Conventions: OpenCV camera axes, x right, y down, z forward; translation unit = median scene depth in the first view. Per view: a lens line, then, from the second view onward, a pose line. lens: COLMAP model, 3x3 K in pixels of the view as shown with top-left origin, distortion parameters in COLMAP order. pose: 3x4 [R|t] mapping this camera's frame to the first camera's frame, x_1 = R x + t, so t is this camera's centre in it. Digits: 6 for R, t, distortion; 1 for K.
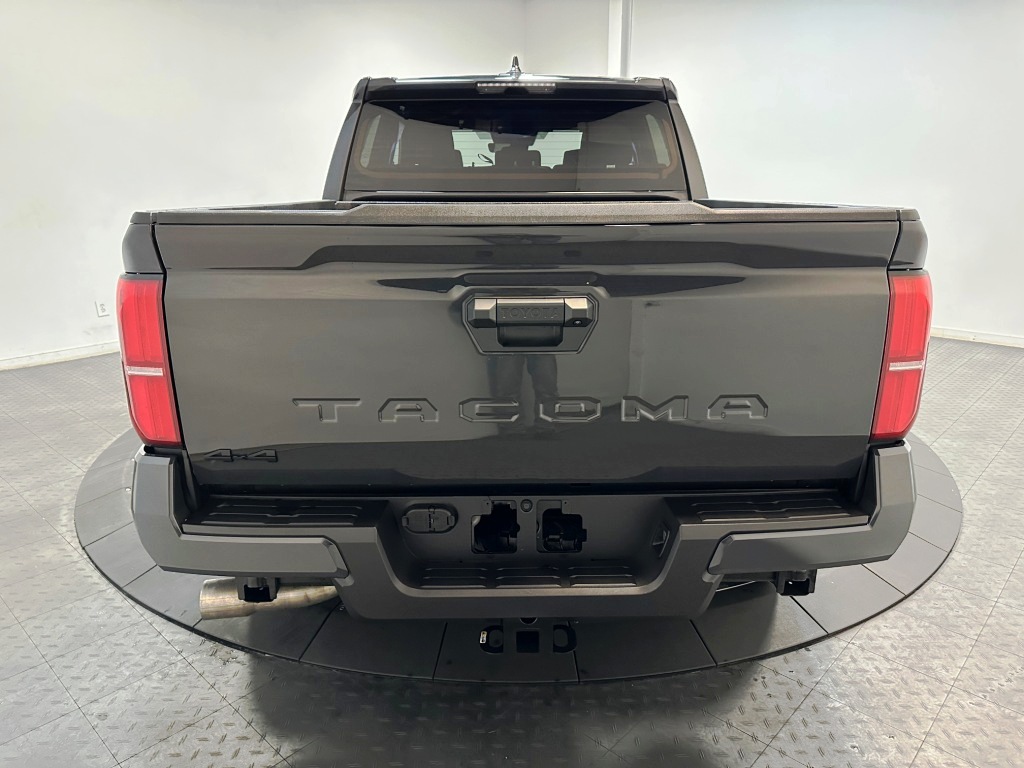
lens RADIAL K [[716.0, 0, 507.8], [0, 716.0, 385.5], [0, 0, 1]] dist [0.008330, -0.007185]
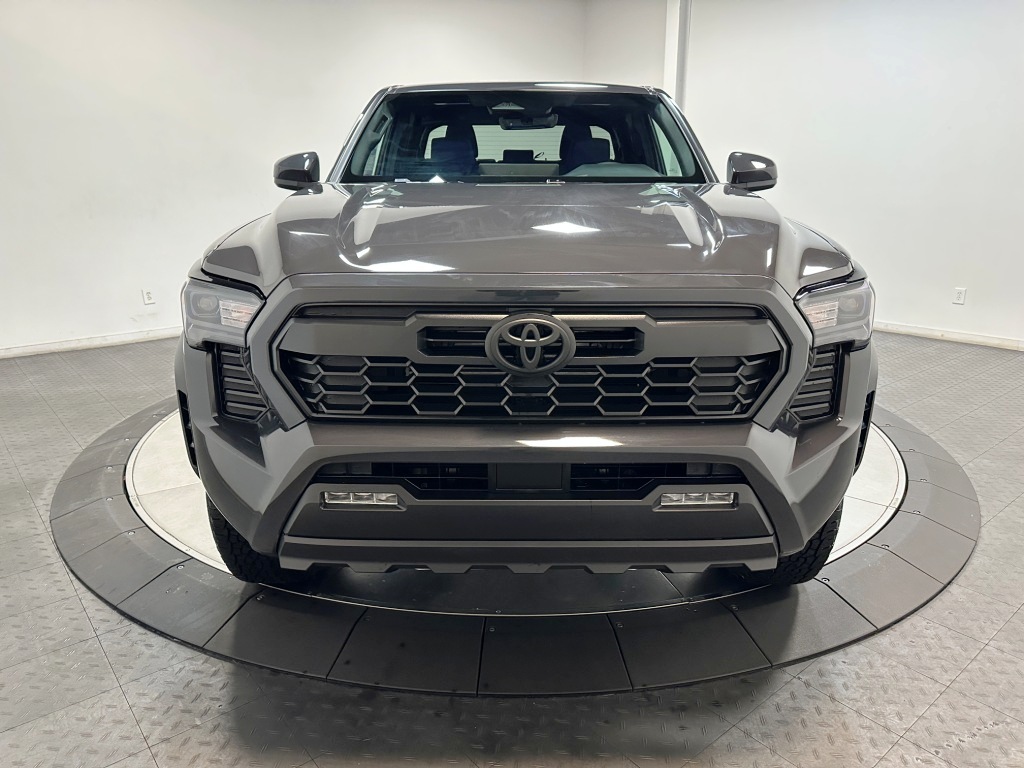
lens RADIAL K [[716.0, 0, 514.1], [0, 716.0, 385.4], [0, 0, 1]] dist [0.008330, -0.007185]
pose [[0.992540, 0.037411, -0.116036, 0.217488], [-0.038298, 0.999252, -0.005421, 0.016690], [0.115747, 0.009824, 0.993230, 0.075561]]
